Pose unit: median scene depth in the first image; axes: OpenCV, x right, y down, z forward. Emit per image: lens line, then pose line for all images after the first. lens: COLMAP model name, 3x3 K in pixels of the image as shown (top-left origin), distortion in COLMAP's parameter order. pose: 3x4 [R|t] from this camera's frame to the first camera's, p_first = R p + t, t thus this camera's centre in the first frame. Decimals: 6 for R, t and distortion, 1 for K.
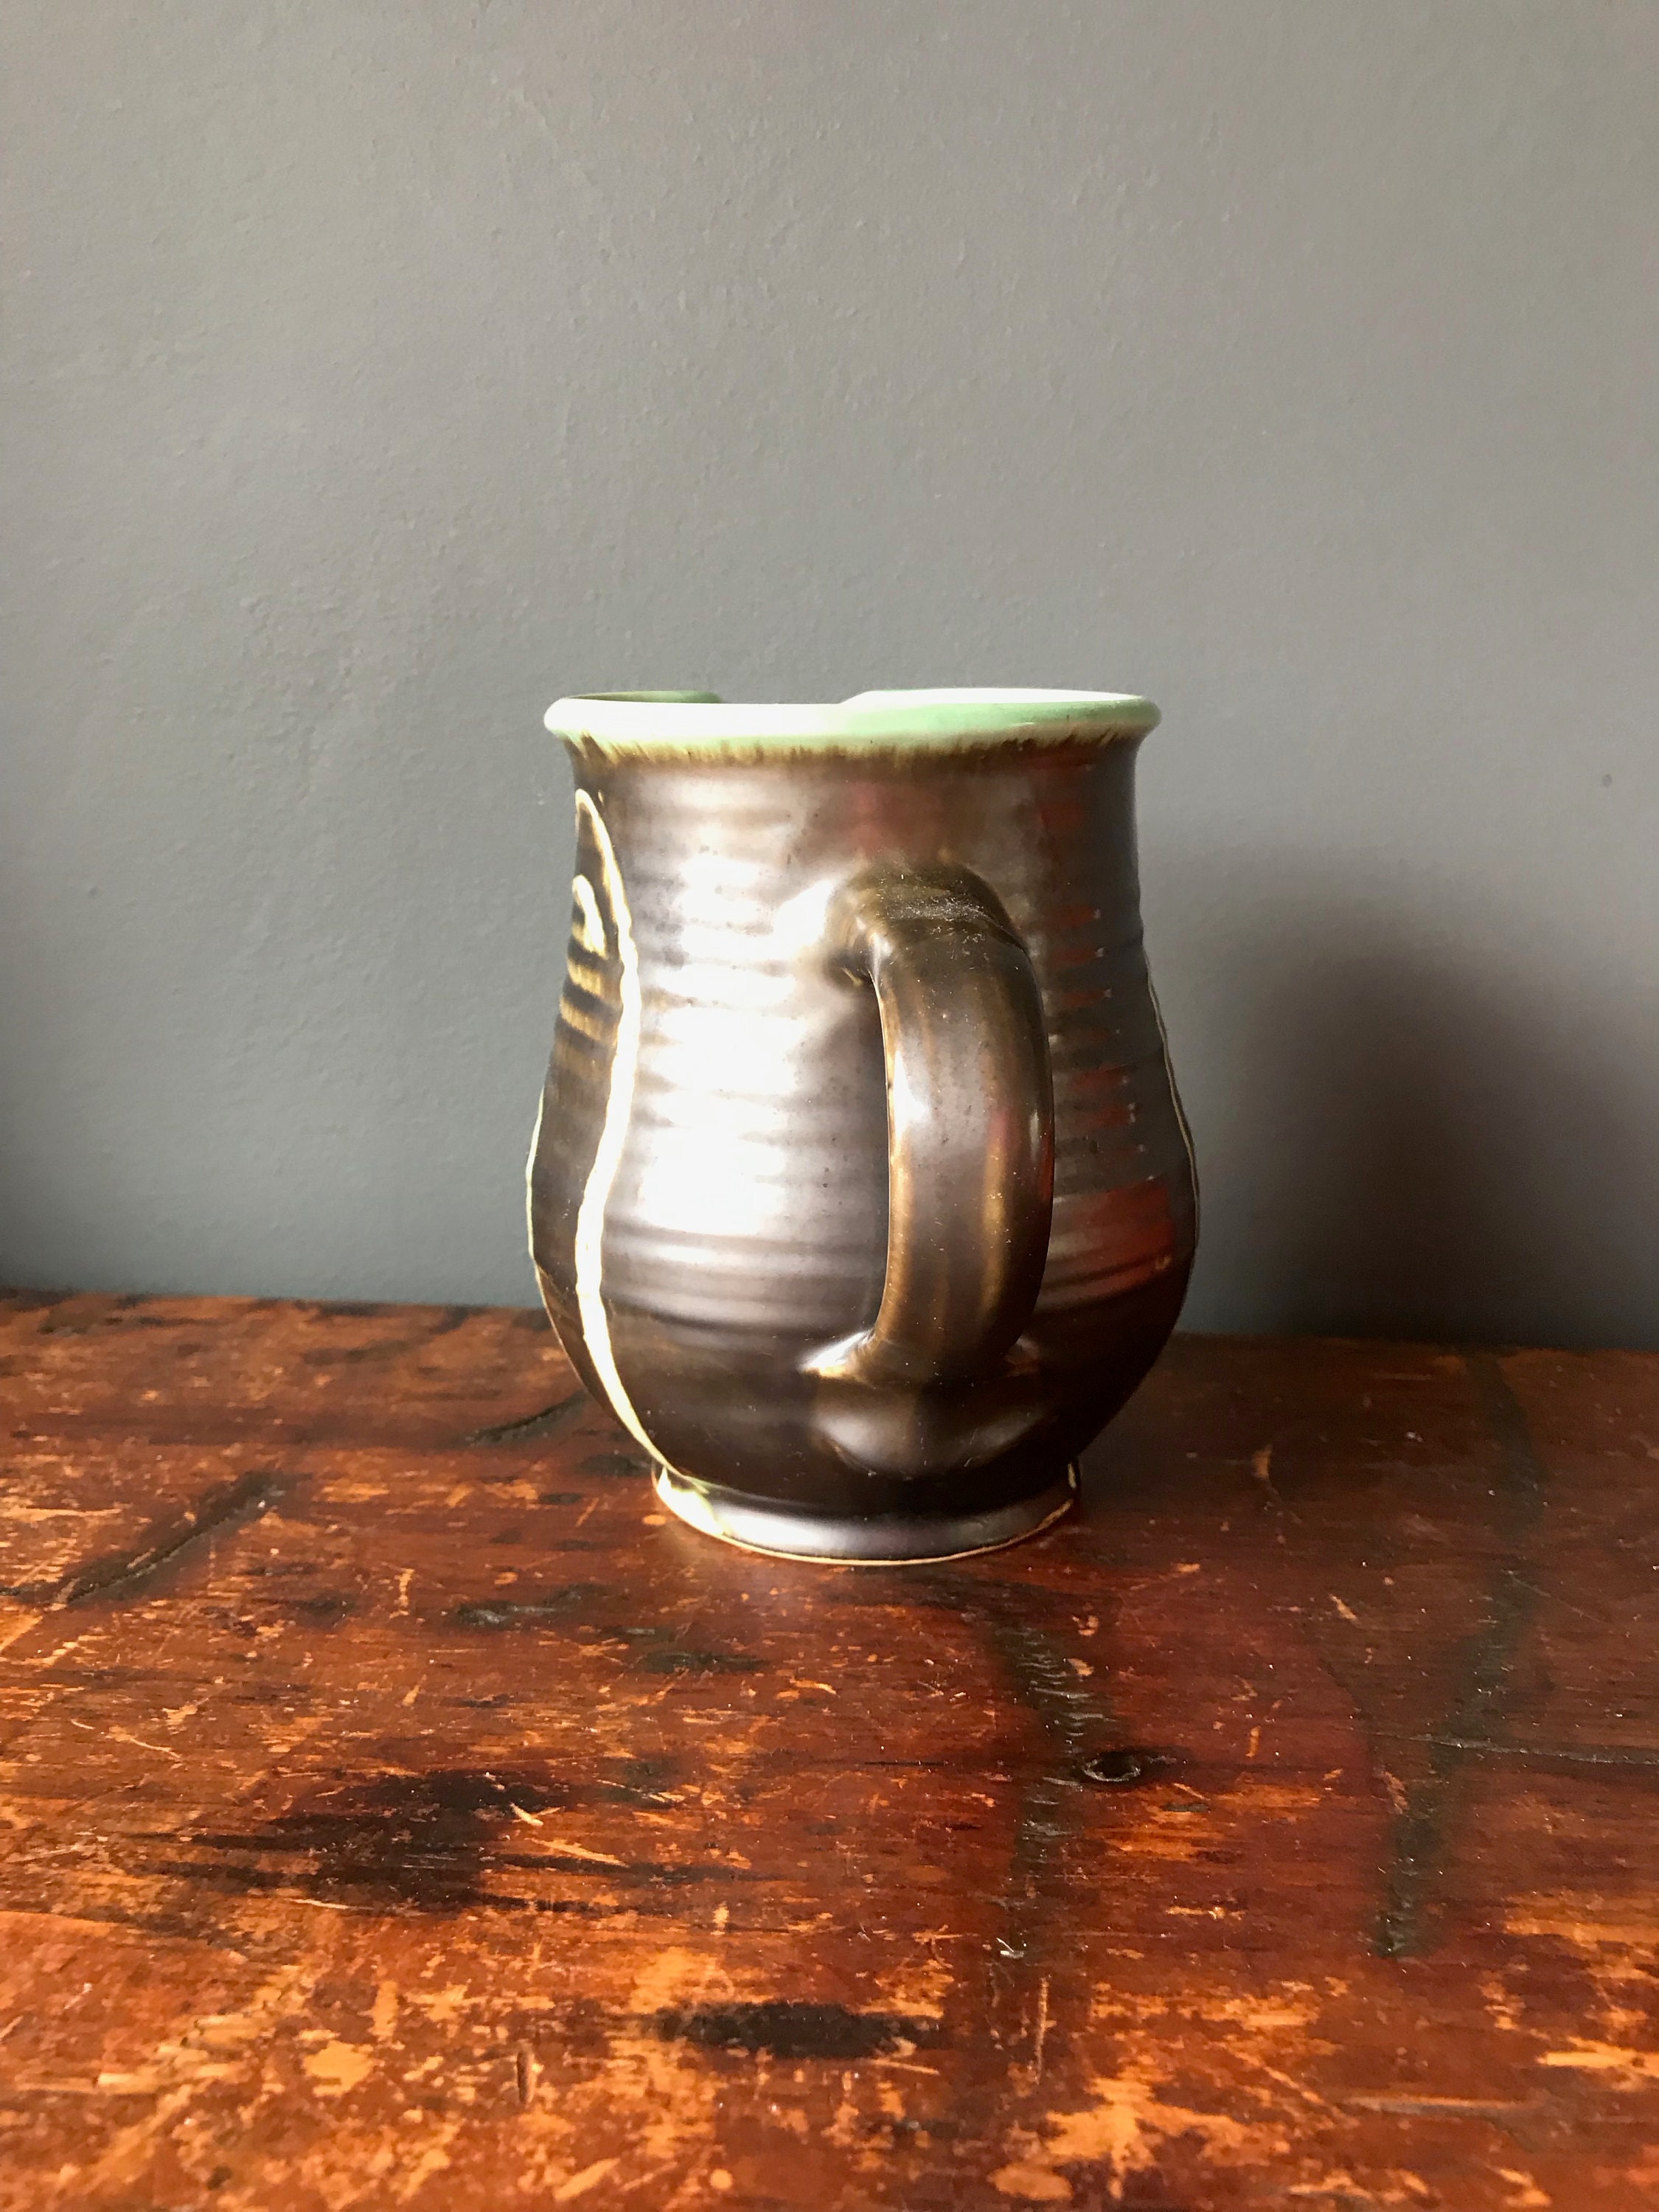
lens RADIAL K [[1972.6, 0, 814.0], [0, 1972.6, 1108.8], [0, 0, 1]] dist [-0.052021, 0.123042]
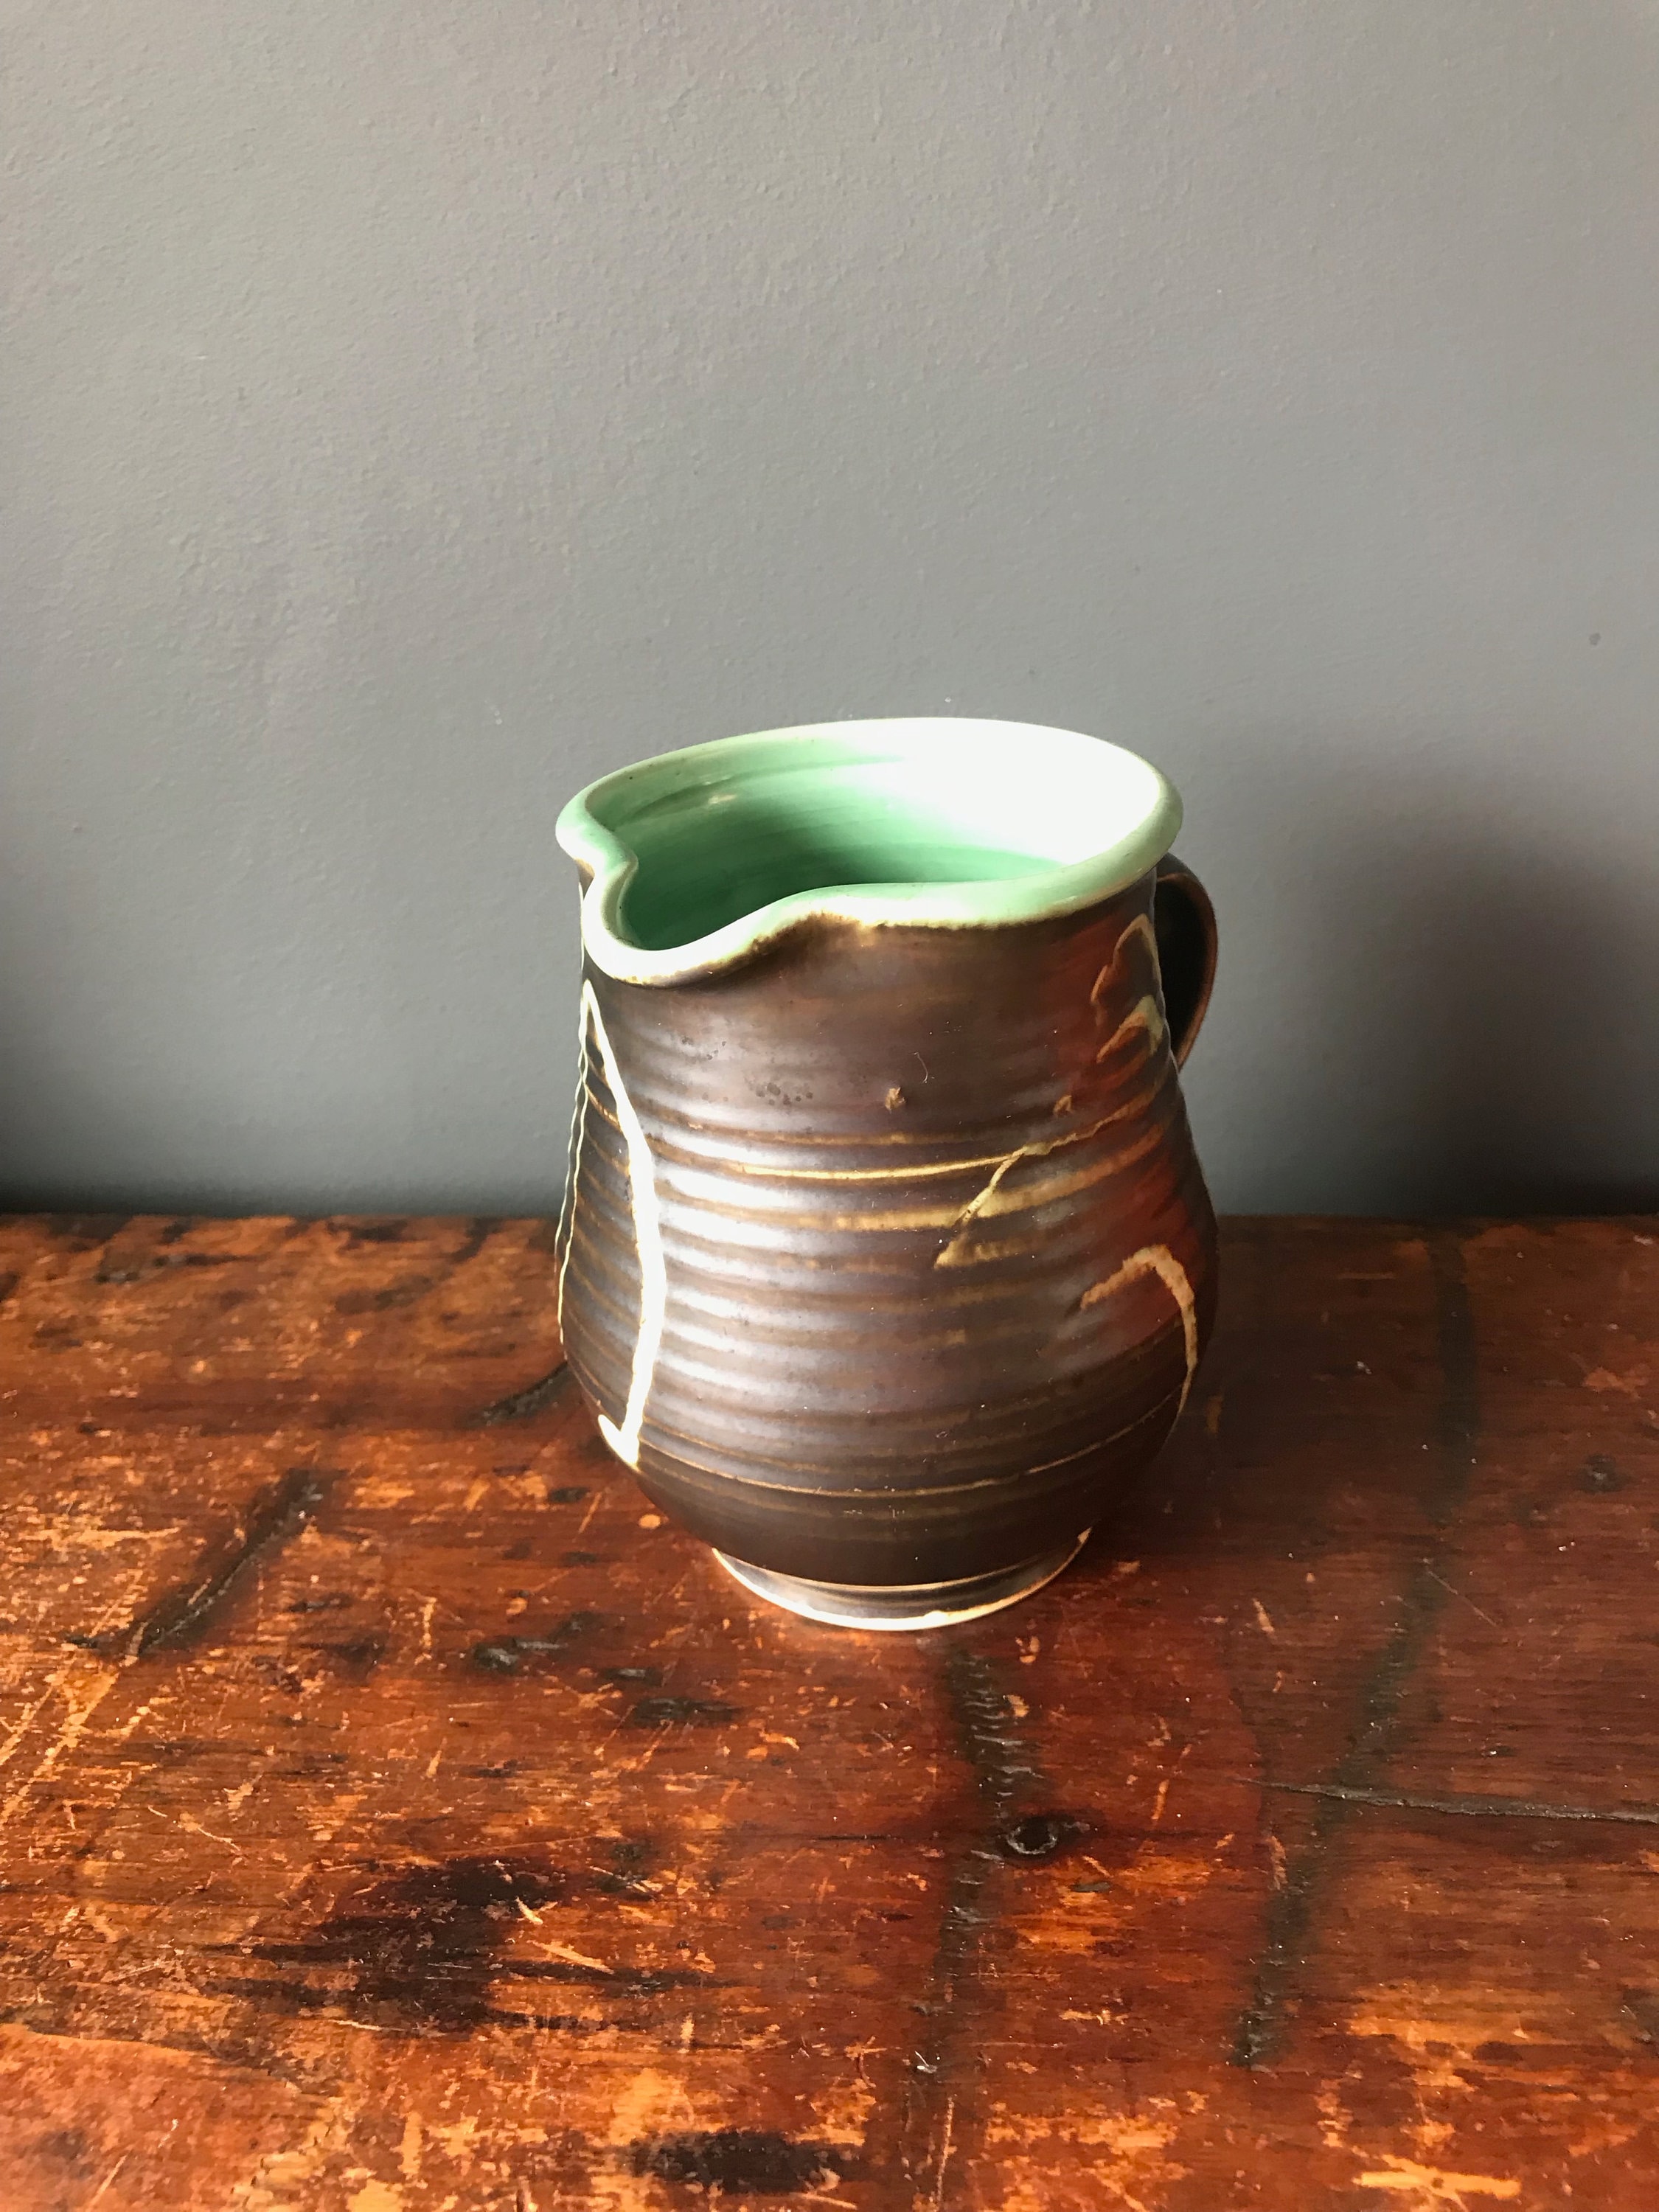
lens RADIAL K [[1972.6, 0, 814.0], [0, 1972.6, 1108.8], [0, 0, 1]] dist [-0.052021, 0.123042]
pose [[0.995849, -0.062462, -0.066201, 0.122966], [0.078032, 0.960332, 0.267718, -0.377737], [0.046853, -0.271772, 0.961220, 0.006754]]
